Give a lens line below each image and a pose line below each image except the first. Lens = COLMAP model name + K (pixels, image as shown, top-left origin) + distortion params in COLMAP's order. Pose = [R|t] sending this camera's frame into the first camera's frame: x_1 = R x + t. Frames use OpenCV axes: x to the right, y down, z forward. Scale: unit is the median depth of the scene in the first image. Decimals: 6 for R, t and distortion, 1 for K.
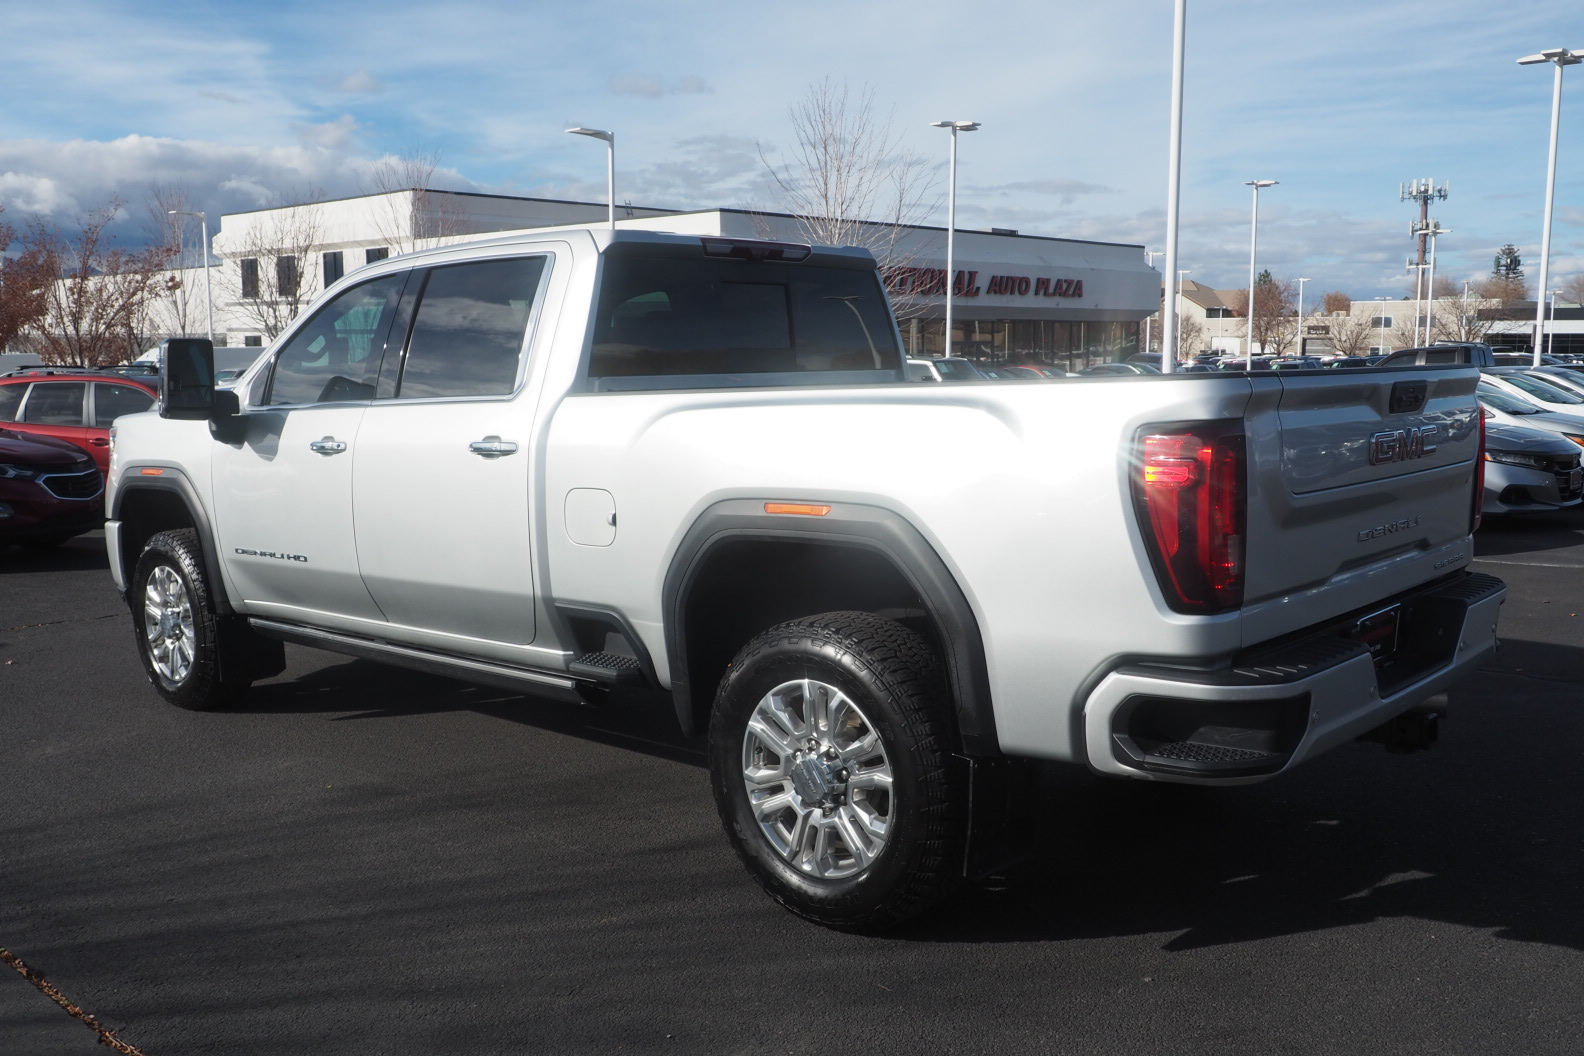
lens RADIAL K [[1380.1, 0, 792.0], [0, 1380.1, 528.0], [0, 0, 1]] dist [-0.002675, -0.016009]
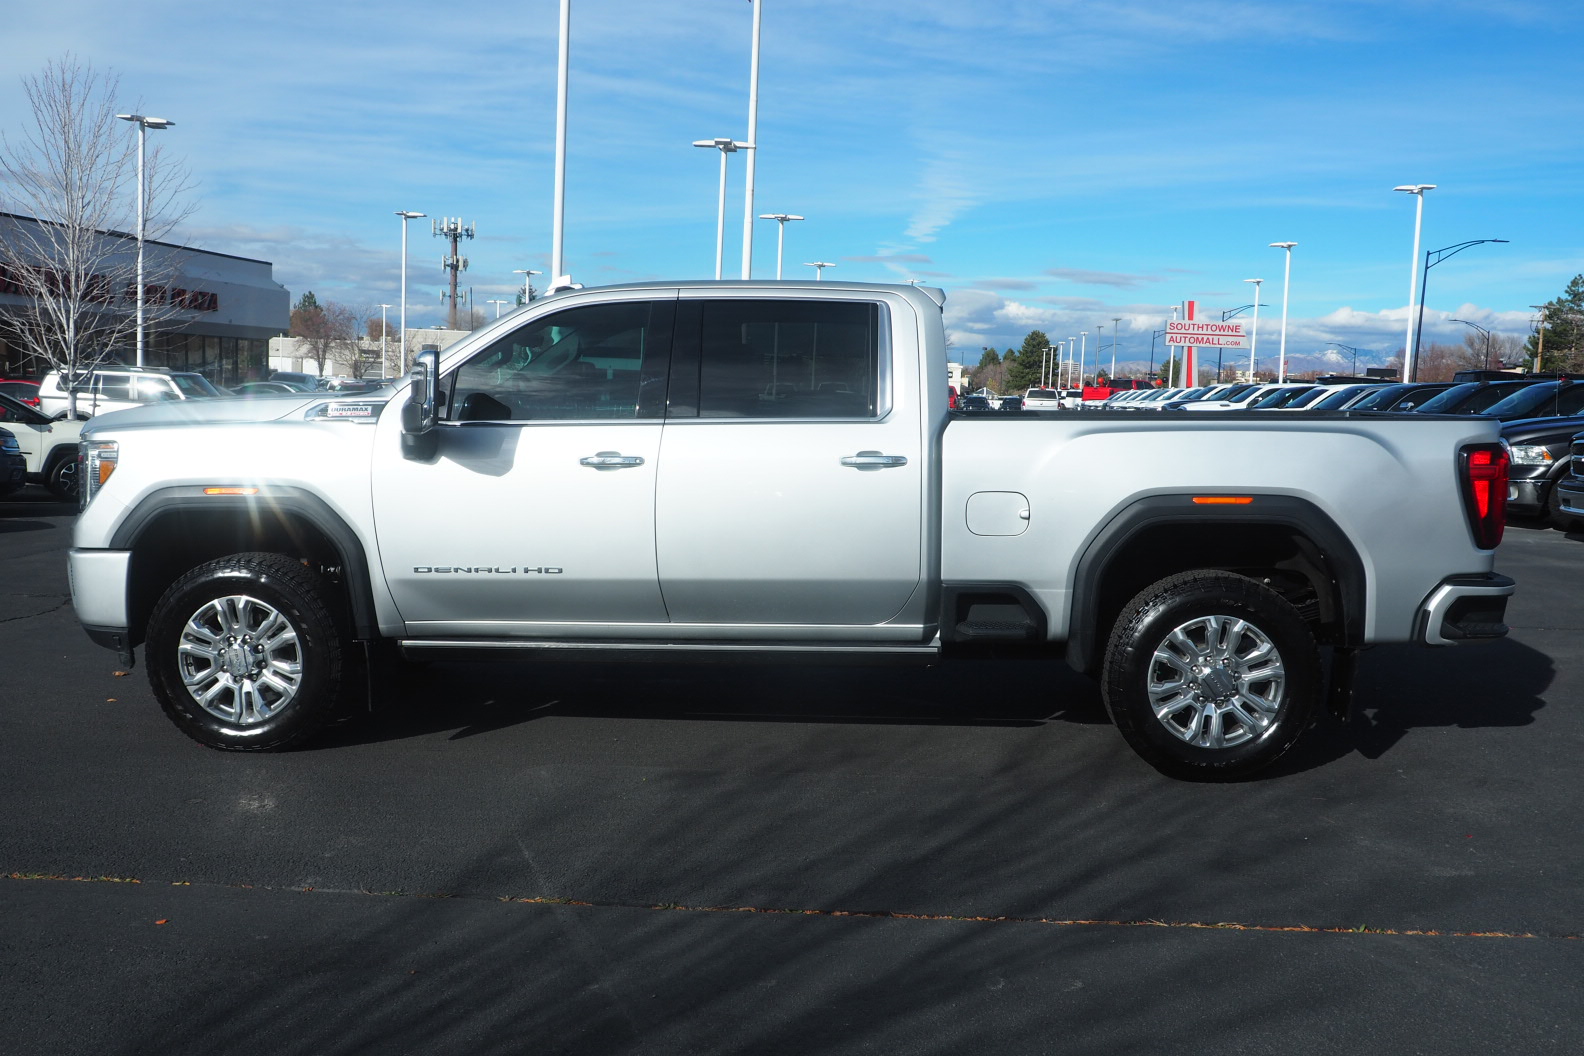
lens RADIAL K [[1380.1, 0, 792.0], [0, 1380.1, 528.0], [0, 0, 1]] dist [-0.002675, -0.016009]
pose [[0.778566, -0.031619, 0.626766, -0.840482], [0.041006, 0.999159, -0.000533, -0.001122], [-0.626222, 0.026116, 0.779207, 0.085092]]
